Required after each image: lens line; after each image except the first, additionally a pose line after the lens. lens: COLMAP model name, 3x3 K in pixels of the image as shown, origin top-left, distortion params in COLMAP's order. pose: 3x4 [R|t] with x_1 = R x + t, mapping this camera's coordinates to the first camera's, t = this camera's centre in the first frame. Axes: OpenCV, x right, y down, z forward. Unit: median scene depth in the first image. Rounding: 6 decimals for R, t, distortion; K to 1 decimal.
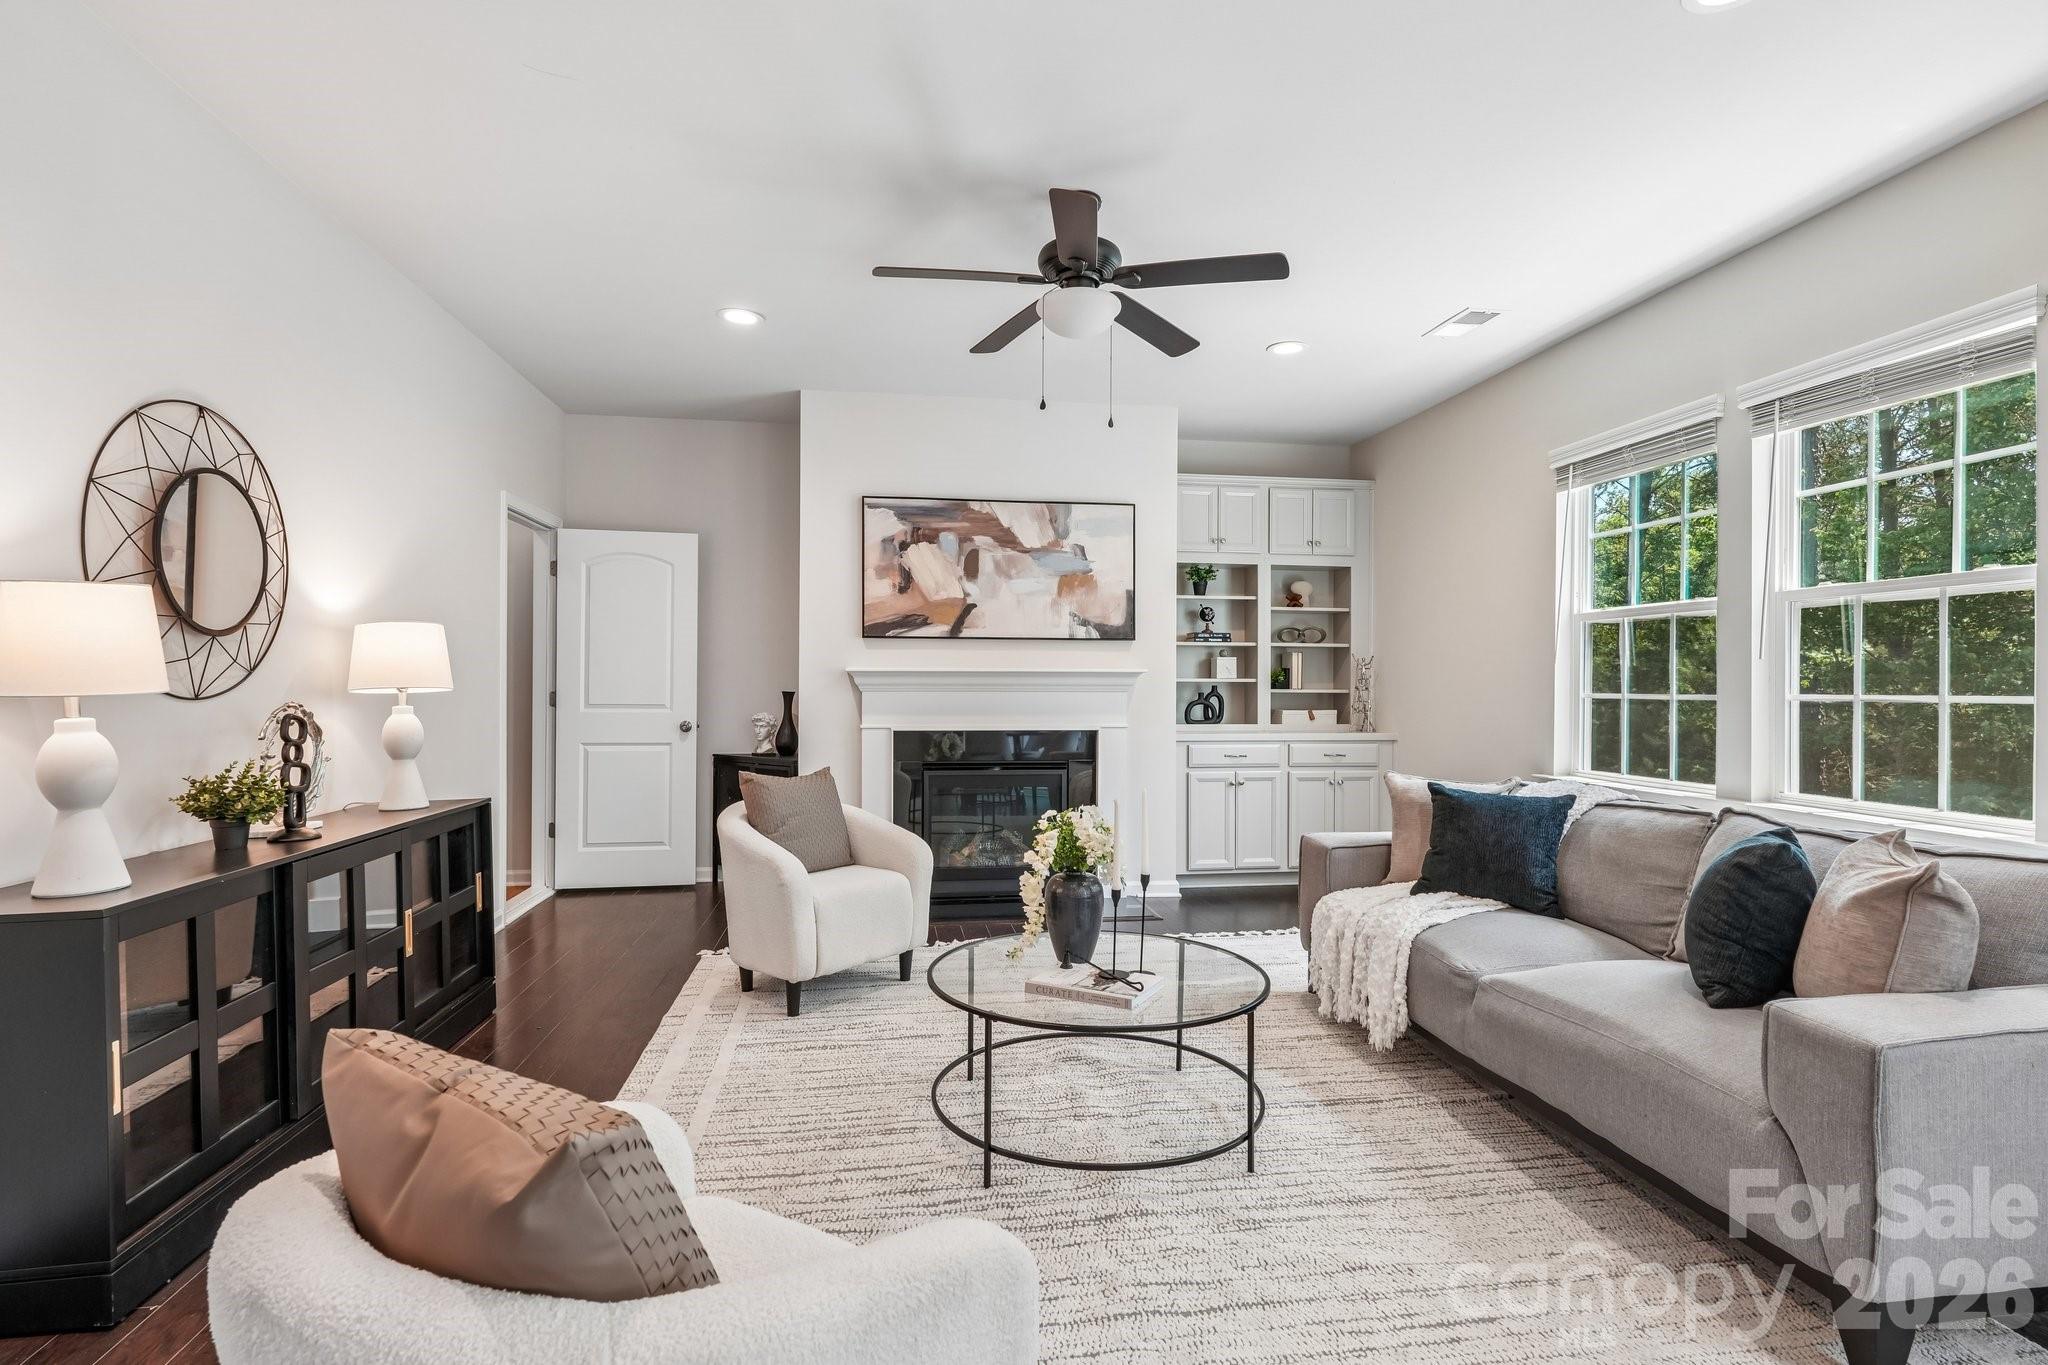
lens RADIAL K [[1019.5, 0, 1028.1], [0, 1019.5, 685.3], [0, 0, 1]] dist [0.005195, -0.000430]
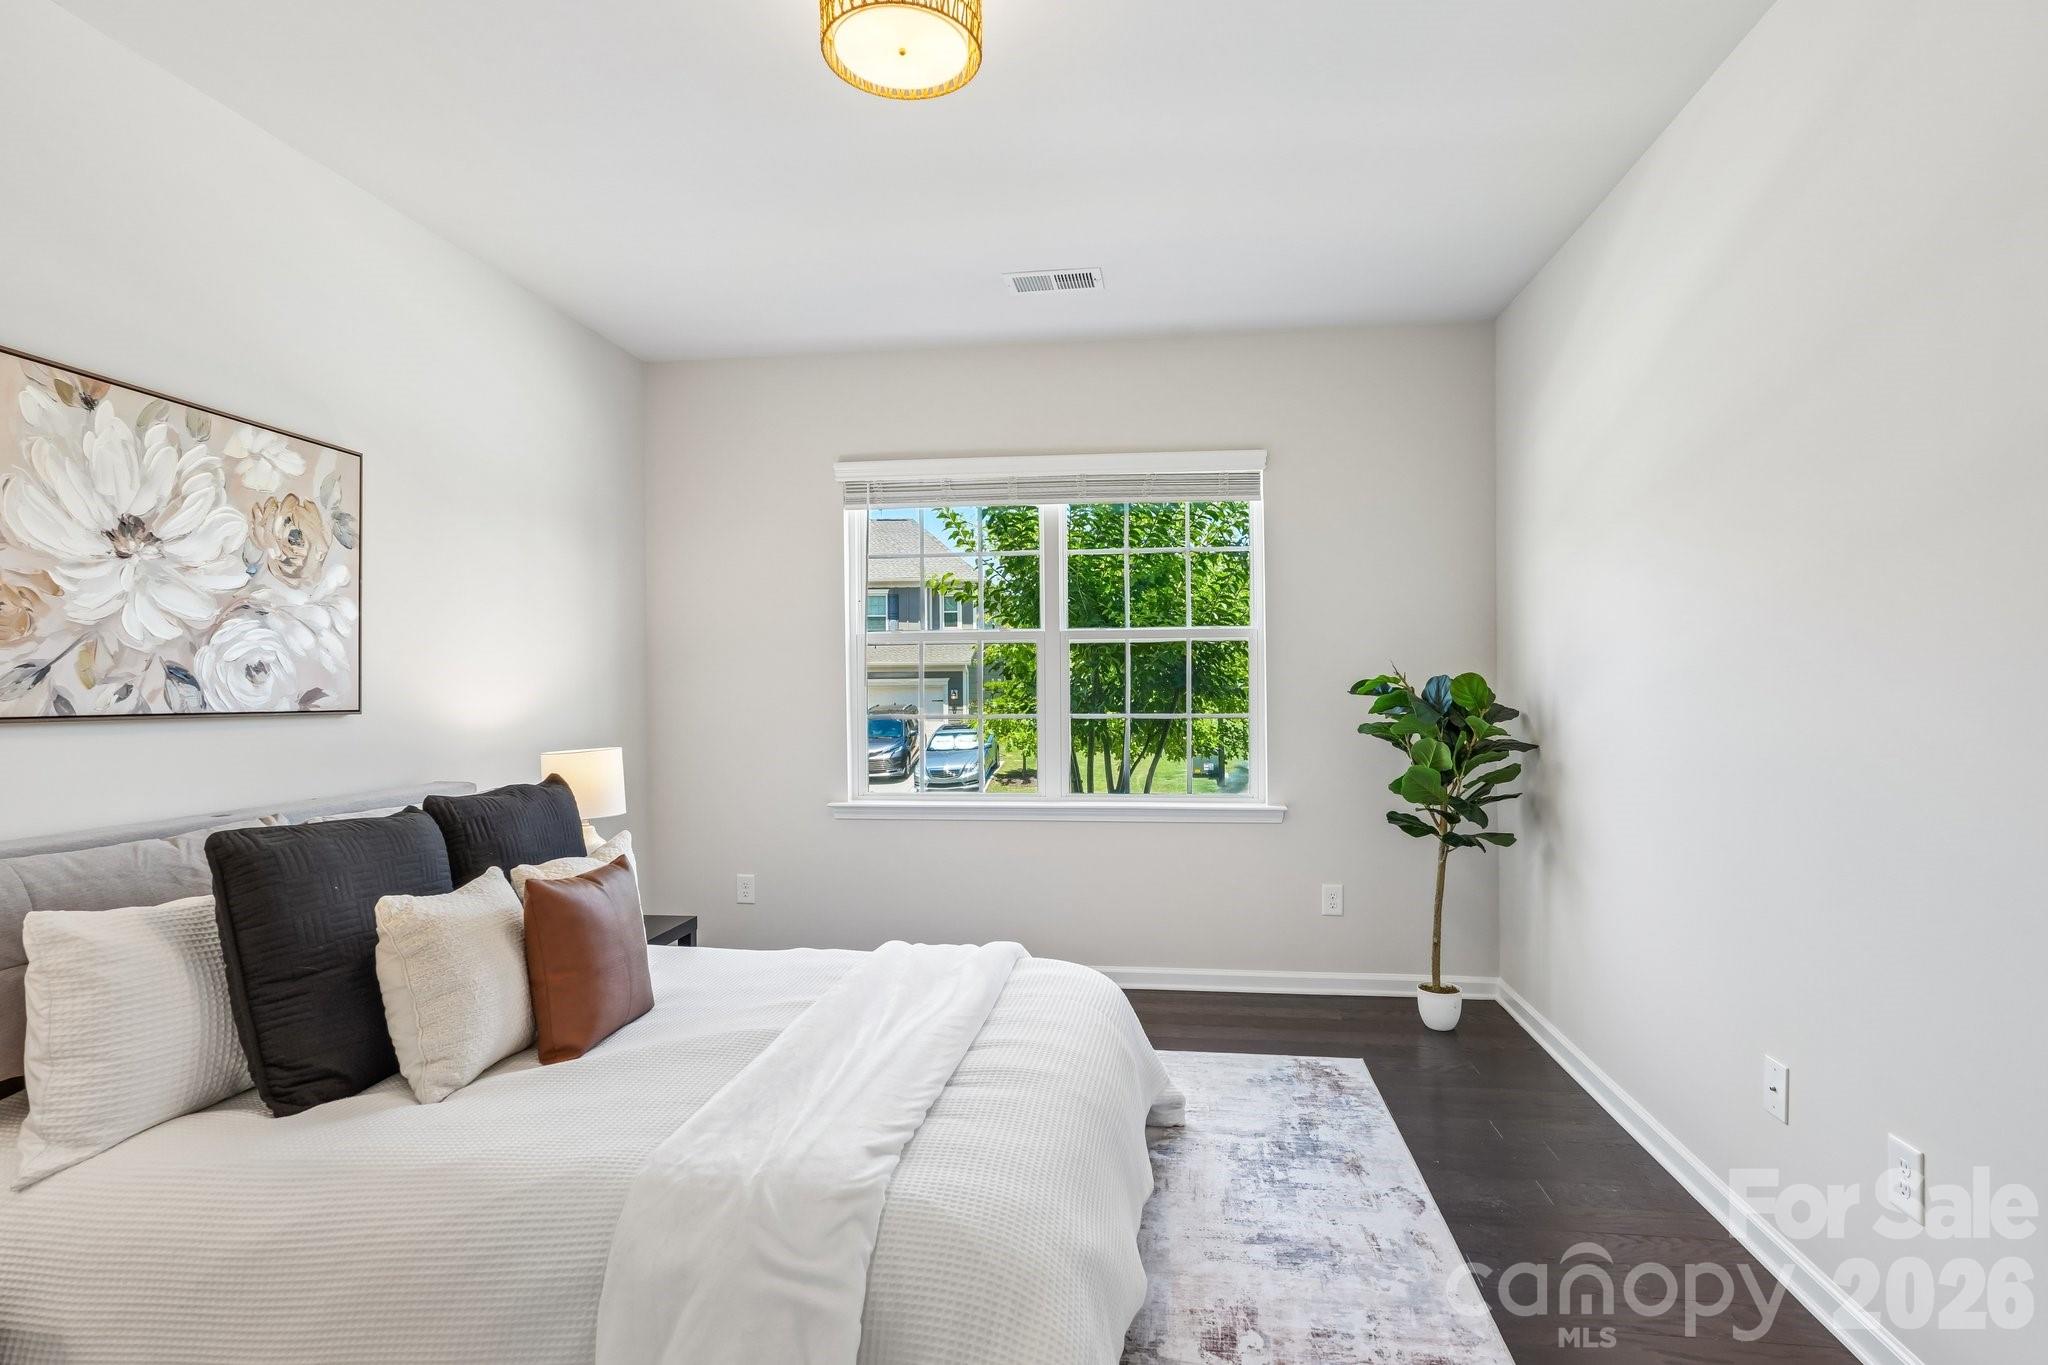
lens RADIAL K [[911.1, 0, 1033.3], [0, 911.1, 694.7], [0, 0, 1]] dist [-0.001065, 0.000002]
pose [[0.285835, 0.003787, 0.958271, -0.284211], [0.005783, 0.999967, -0.005677, -0.005233], [-0.958261, 0.007164, 0.285804, 0.618456]]
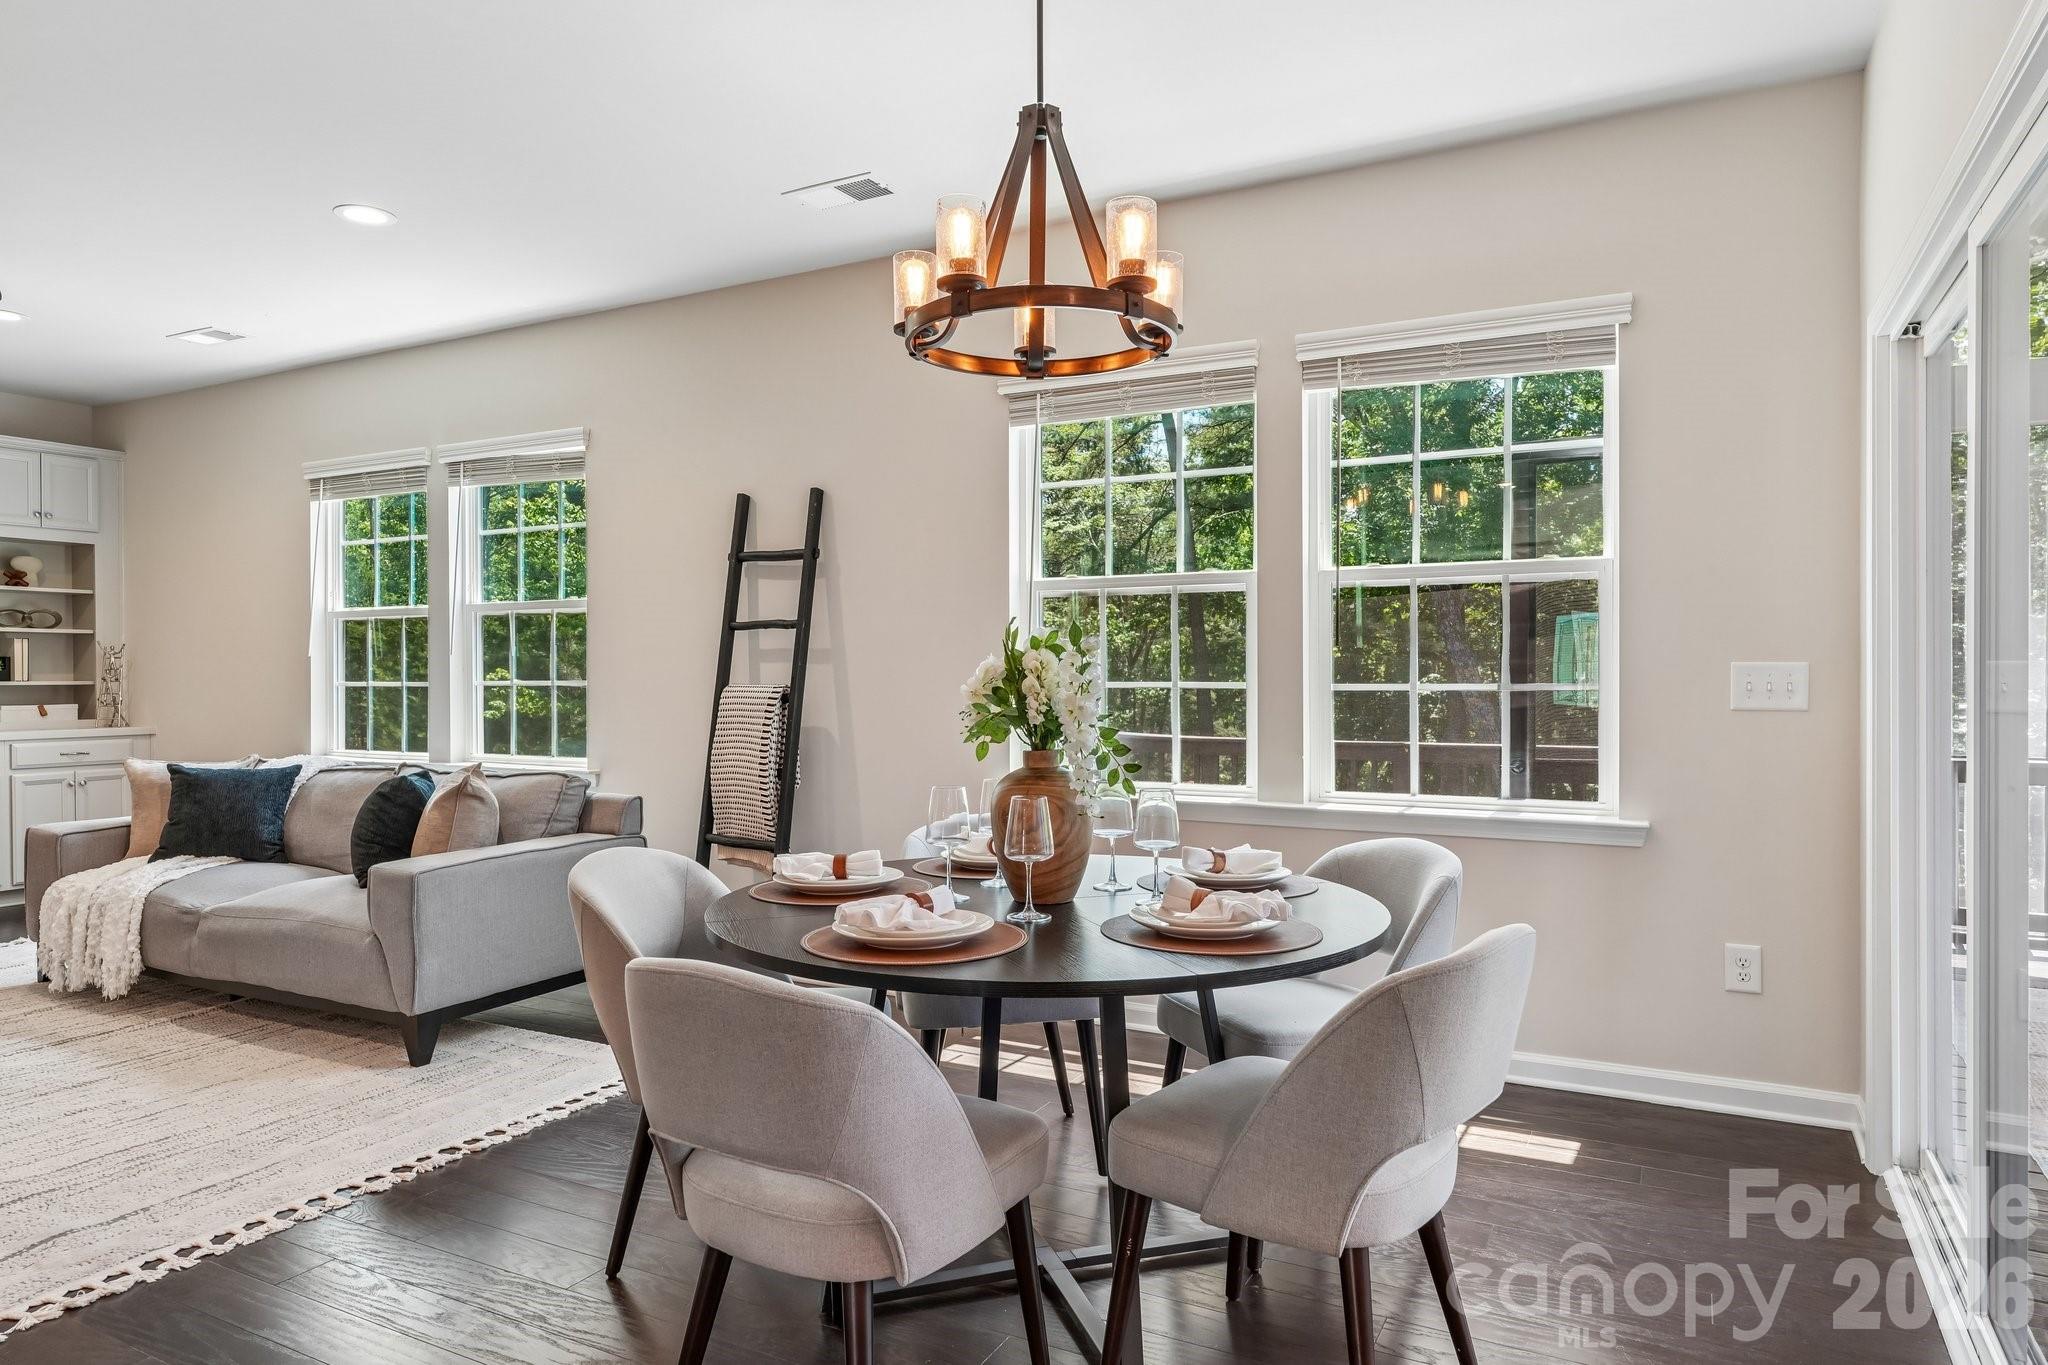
lens RADIAL K [[1240.8, 0, 1024.2], [0, 1240.8, 682.4], [0, 0, 1]] dist [0.015816, -0.005111]
pose [[0.597332, -0.014043, 0.801871, -0.115770], [0.006528, 0.999899, 0.012648, -0.004210], [-0.801968, -0.002320, 0.597363, -0.462493]]
